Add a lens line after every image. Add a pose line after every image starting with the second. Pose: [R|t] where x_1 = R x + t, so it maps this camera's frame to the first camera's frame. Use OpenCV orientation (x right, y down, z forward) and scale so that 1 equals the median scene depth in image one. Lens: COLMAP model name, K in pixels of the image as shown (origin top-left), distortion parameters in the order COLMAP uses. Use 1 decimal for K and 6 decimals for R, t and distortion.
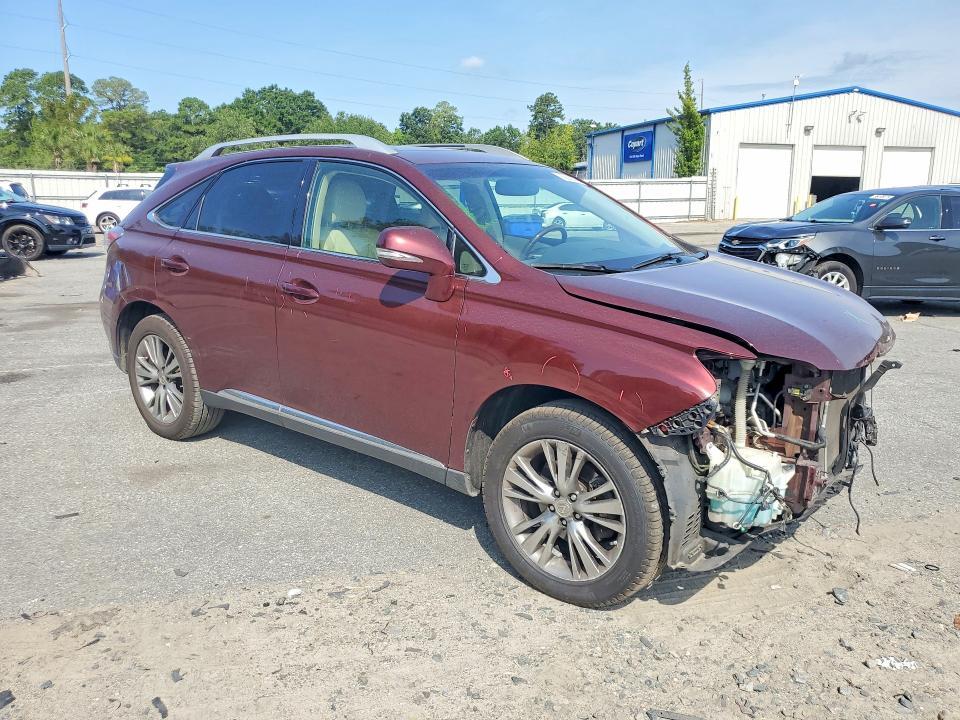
lens RADIAL K [[759.8, 0, 479.1], [0, 759.8, 361.3], [0, 0, 1]] dist [-0.003651, -0.007499]
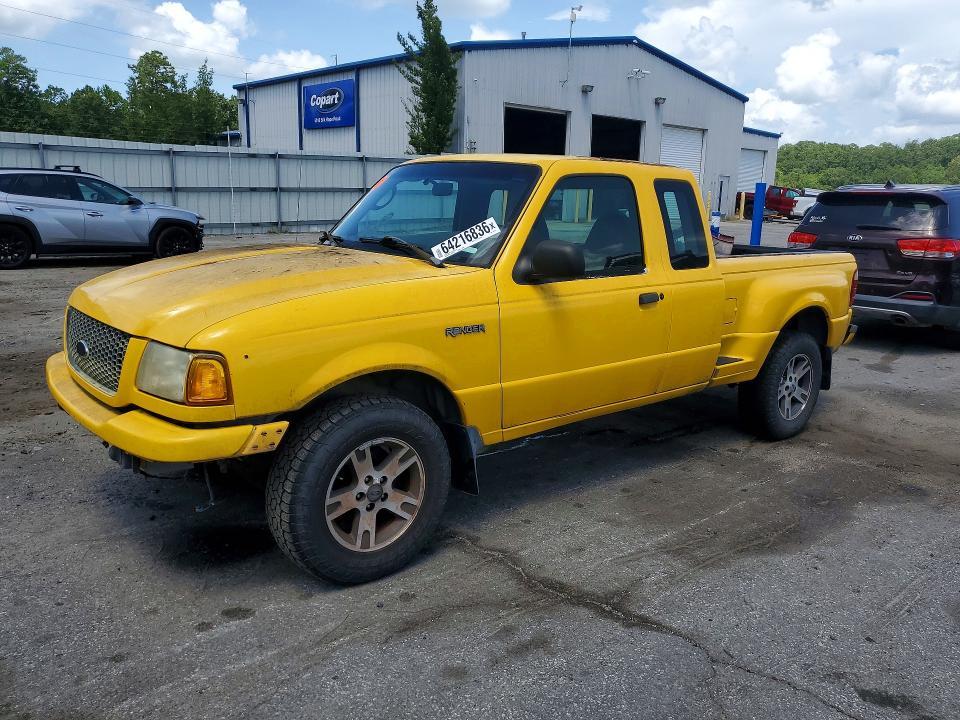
lens RADIAL K [[759.8, 0, 480.4], [0, 759.8, 356.6], [0, 0, 1]] dist [-0.003651, -0.007499]
pose [[0.886800, -0.078921, 0.455365, 0.013781], [0.073667, 0.996852, 0.029306, -0.080014], [-0.456245, 0.007556, 0.889822, 0.372029]]
